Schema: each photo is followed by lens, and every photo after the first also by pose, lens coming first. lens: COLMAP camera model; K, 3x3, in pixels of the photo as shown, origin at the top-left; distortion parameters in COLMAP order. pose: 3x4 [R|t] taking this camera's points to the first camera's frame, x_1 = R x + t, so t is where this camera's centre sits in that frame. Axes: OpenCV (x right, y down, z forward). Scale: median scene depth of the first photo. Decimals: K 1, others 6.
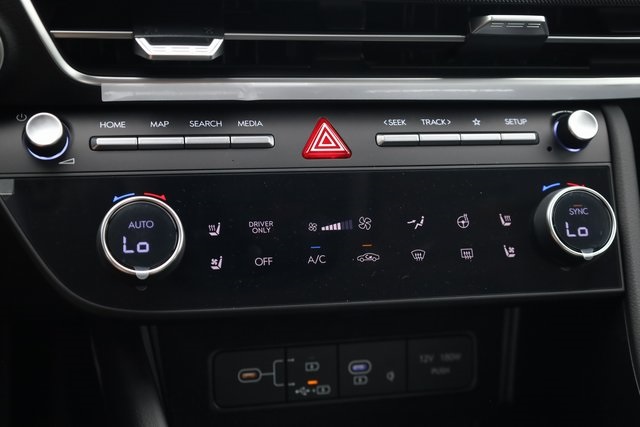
lens RADIAL K [[945.0, 0, 319.0], [0, 945.0, 213.7], [0, 0, 1]] dist [0.026753, 0.000000]
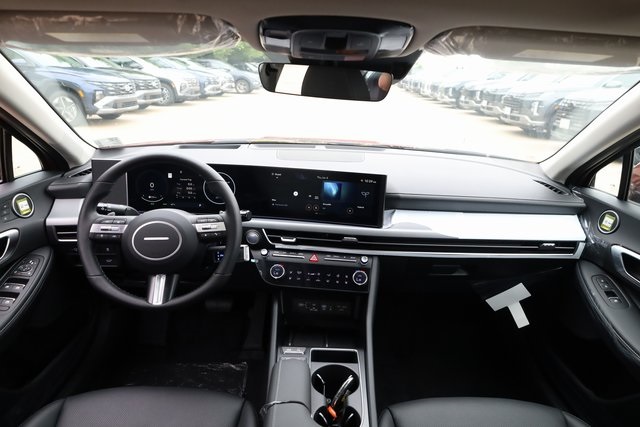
lens RADIAL K [[434.6, 0, 322.4], [0, 434.6, 210.1], [0, 0, 1]] dist [-0.029433, -0.002822]
pose [[0.967485, 0.063087, -0.244935, 0.550119], [-0.106026, 0.980360, -0.166289, 0.052676], [0.229634, 0.186852, 0.955173, -1.200856]]
